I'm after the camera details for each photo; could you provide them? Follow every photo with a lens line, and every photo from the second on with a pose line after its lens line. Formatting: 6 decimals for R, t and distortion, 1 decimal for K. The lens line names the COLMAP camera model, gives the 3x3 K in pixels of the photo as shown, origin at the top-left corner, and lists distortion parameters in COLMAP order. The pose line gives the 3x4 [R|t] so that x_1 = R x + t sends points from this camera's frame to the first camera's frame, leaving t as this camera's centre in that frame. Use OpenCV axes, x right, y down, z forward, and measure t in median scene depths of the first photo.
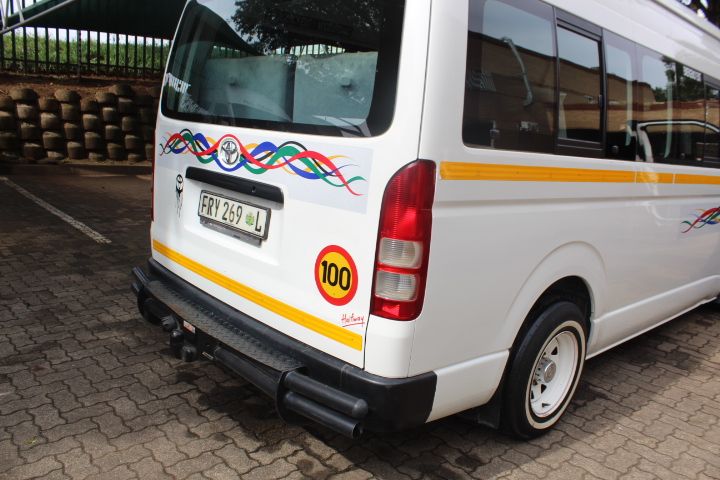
lens RADIAL K [[585.6, 0, 363.2], [0, 585.6, 243.3], [0, 0, 1]] dist [-0.106414, 0.019693]
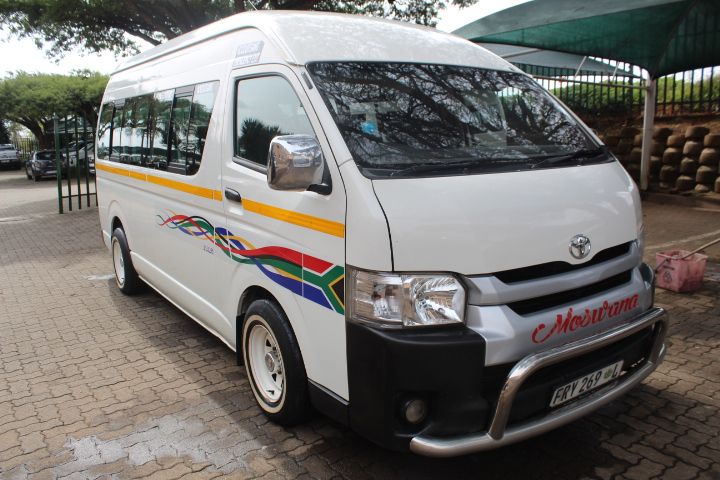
lens RADIAL K [[585.6, 0, 362.6], [0, 585.6, 237.7], [0, 0, 1]] dist [-0.106414, 0.019693]
pose [[-0.124859, 0.105926, -0.986504, 0.818517], [-0.189812, 0.973370, 0.128539, -0.114827], [0.973849, 0.203300, -0.101428, 0.723943]]
